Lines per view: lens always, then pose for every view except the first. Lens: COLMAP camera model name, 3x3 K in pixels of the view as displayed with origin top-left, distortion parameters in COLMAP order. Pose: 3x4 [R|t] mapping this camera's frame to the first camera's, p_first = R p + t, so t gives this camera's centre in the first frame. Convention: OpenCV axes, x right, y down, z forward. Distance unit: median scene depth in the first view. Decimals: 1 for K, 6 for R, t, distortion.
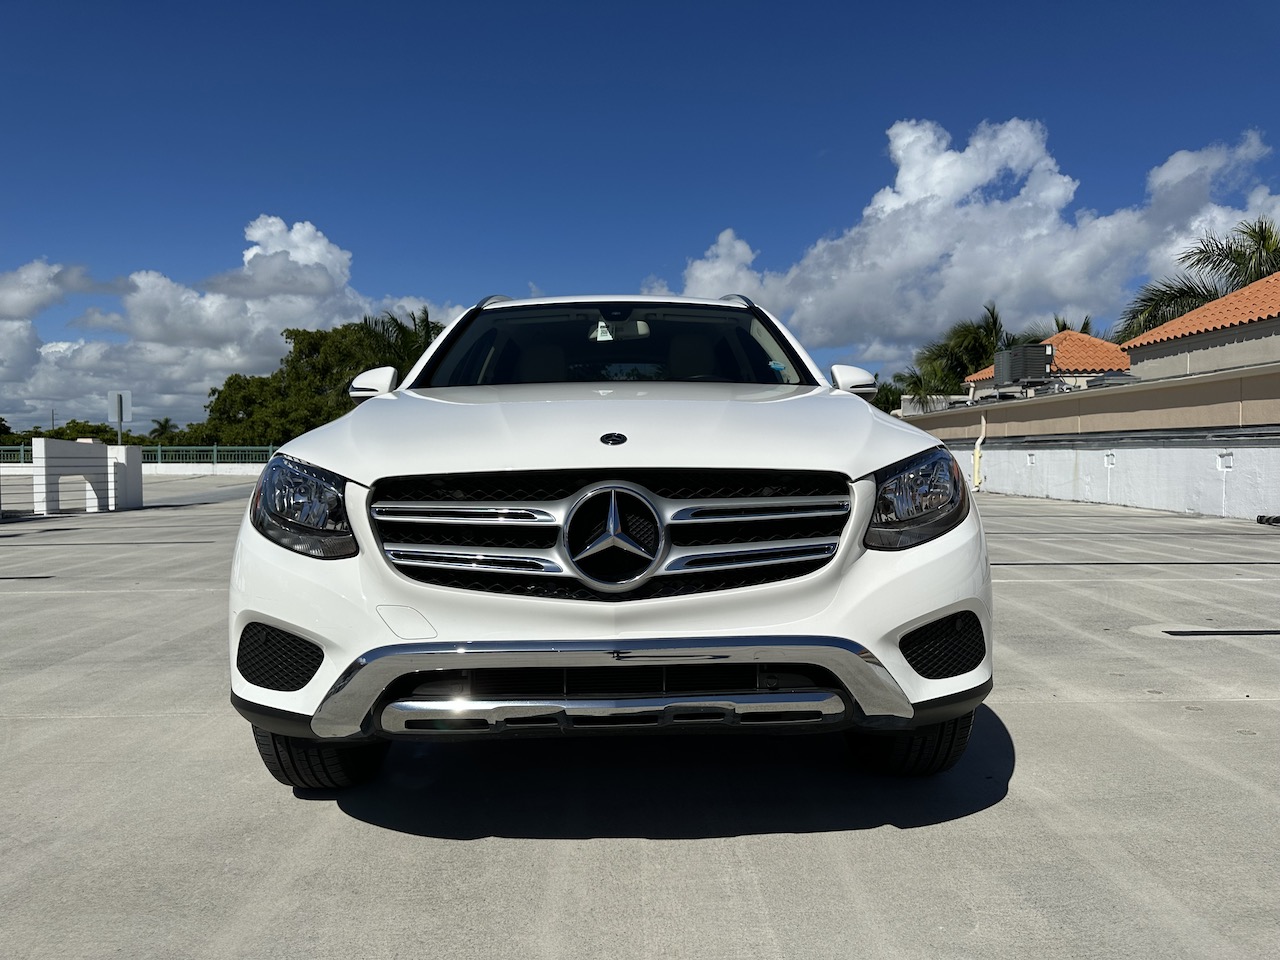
lens RADIAL K [[905.8, 0, 648.0], [0, 905.8, 480.3], [0, 0, 1]] dist [0.038835, -0.052470]
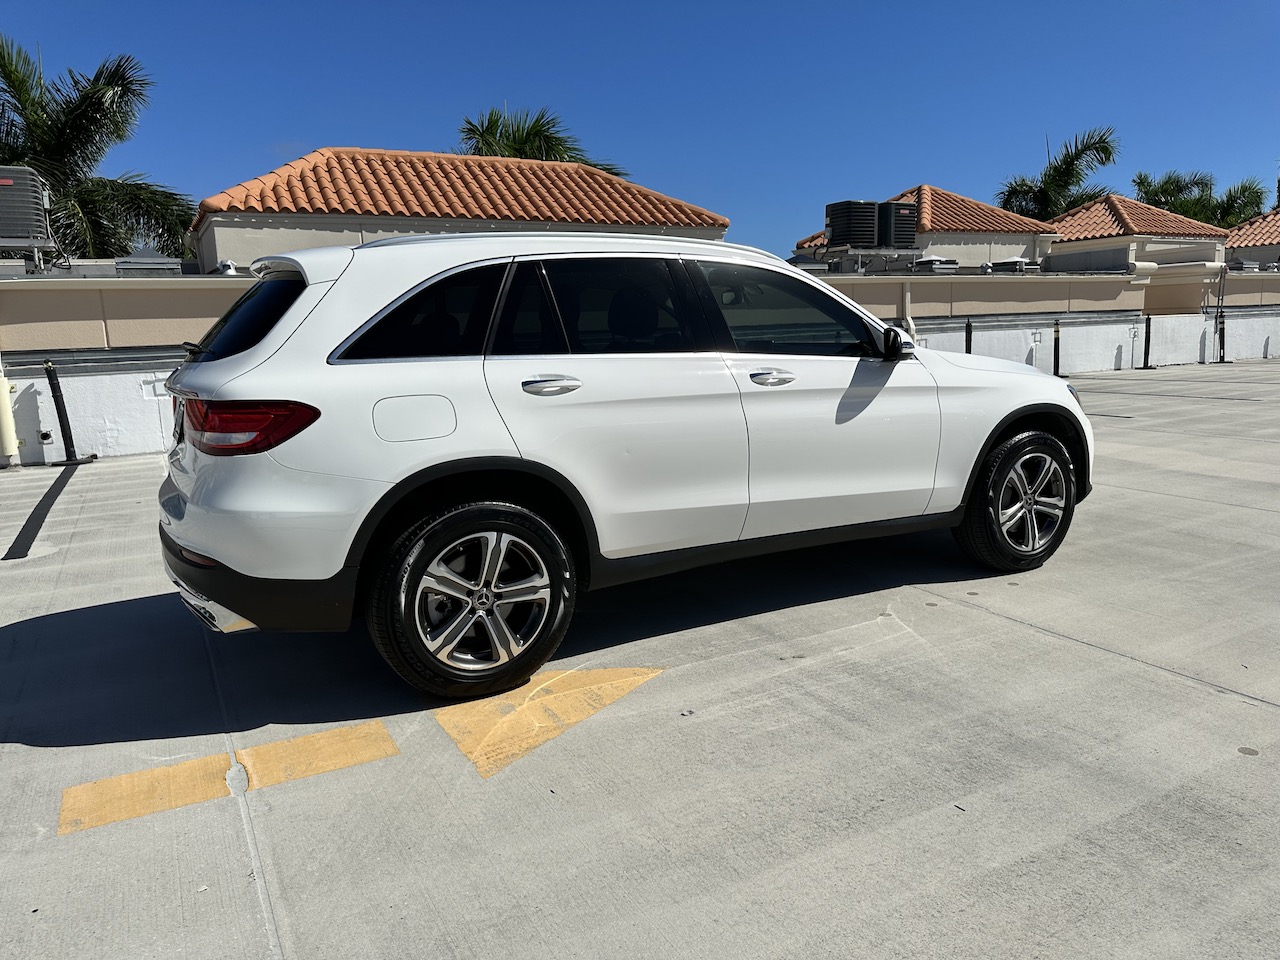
lens RADIAL K [[905.8, 0, 650.3], [0, 905.8, 466.0], [0, 0, 1]] dist [0.038835, -0.052470]
pose [[-0.466395, -0.113938, 0.877208, -1.385685], [0.060967, 0.985171, 0.160376, -0.181503], [-0.882473, 0.128279, -0.452533, 2.143406]]
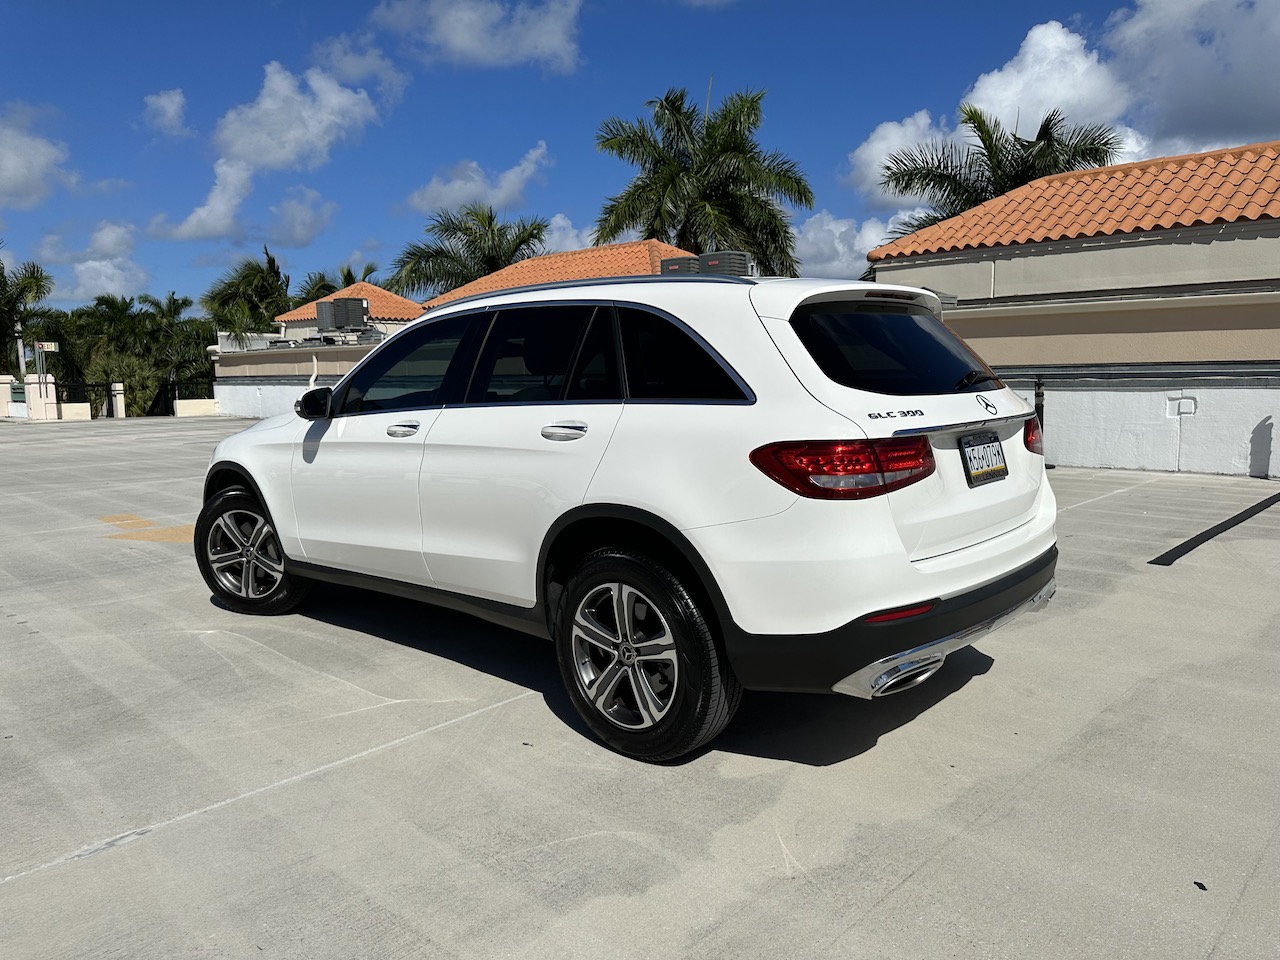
lens RADIAL K [[905.8, 0, 632.7], [0, 905.8, 466.8], [0, 0, 1]] dist [0.038835, -0.052470]
pose [[0.710190, -0.080974, 0.699338, -1.241121], [0.031911, 0.996045, 0.082923, -0.098368], [-0.703287, -0.036575, 0.709965, -0.903016]]
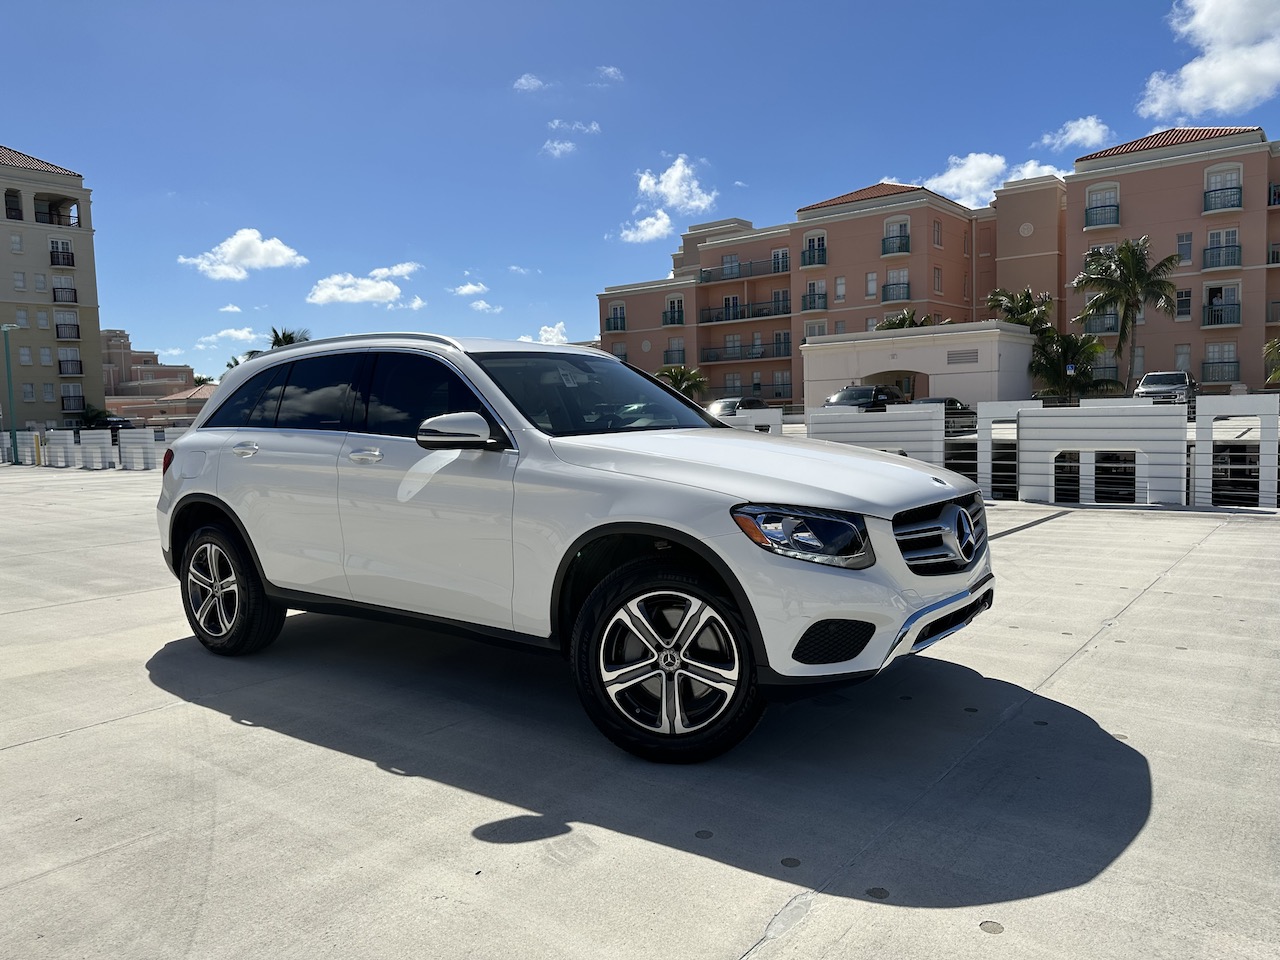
lens RADIAL K [[905.8, 0, 645.0], [0, 905.8, 482.0], [0, 0, 1]] dist [0.038835, -0.052470]
pose [[-0.627864, 0.081898, -0.774002, 0.838358], [0.010667, 0.995261, 0.096656, -0.151941], [0.778250, 0.052430, -0.625762, 1.477751]]
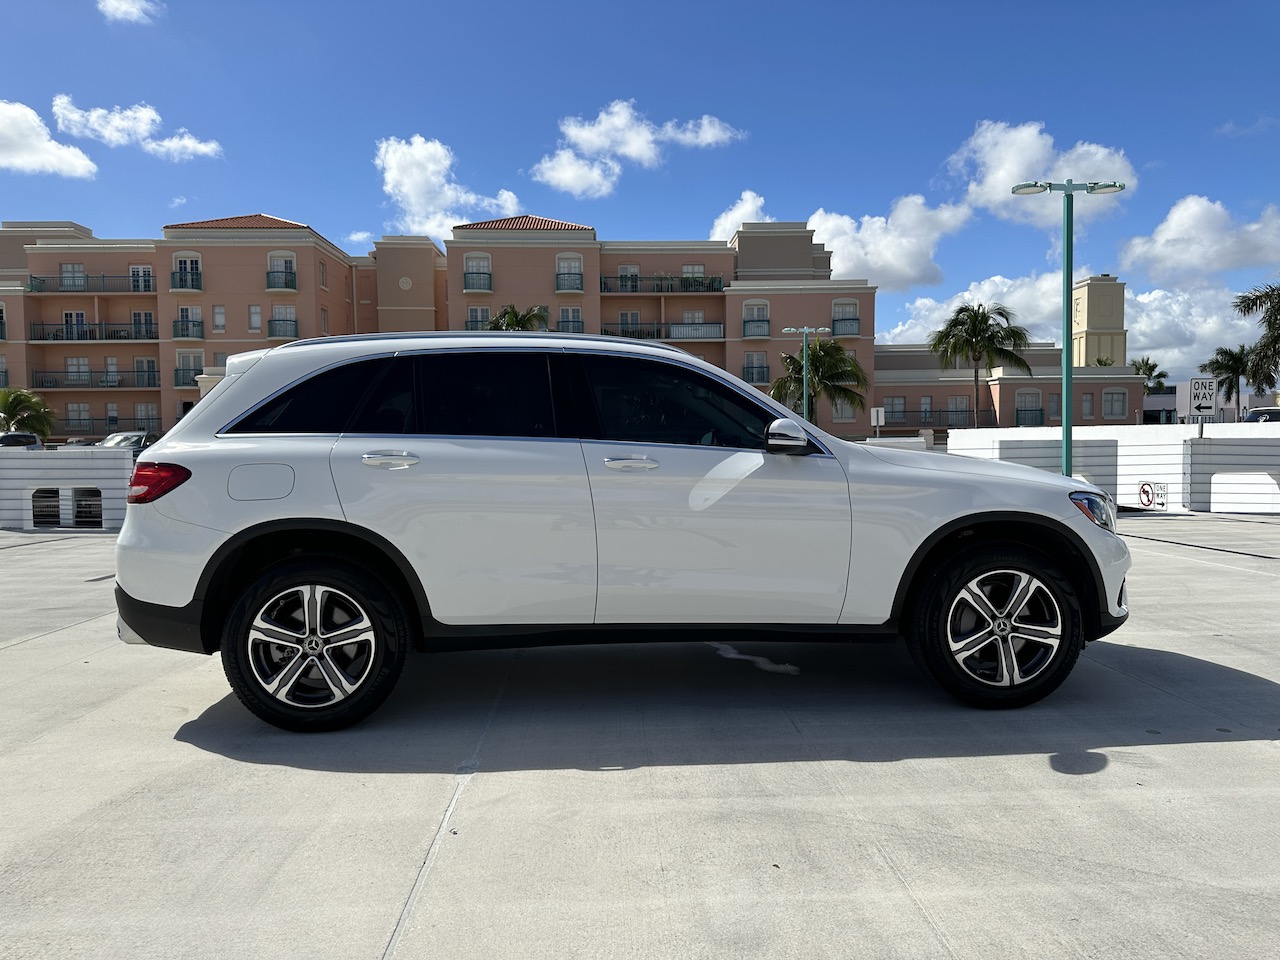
lens RADIAL K [[905.8, 0, 648.5], [0, 905.8, 488.6], [0, 0, 1]] dist [0.038835, -0.052470]
pose [[0.028192, 0.054410, -0.998121, 1.310402], [-0.017883, 0.998385, 0.053919, -0.097228], [0.999443, 0.016330, 0.029120, 0.272762]]
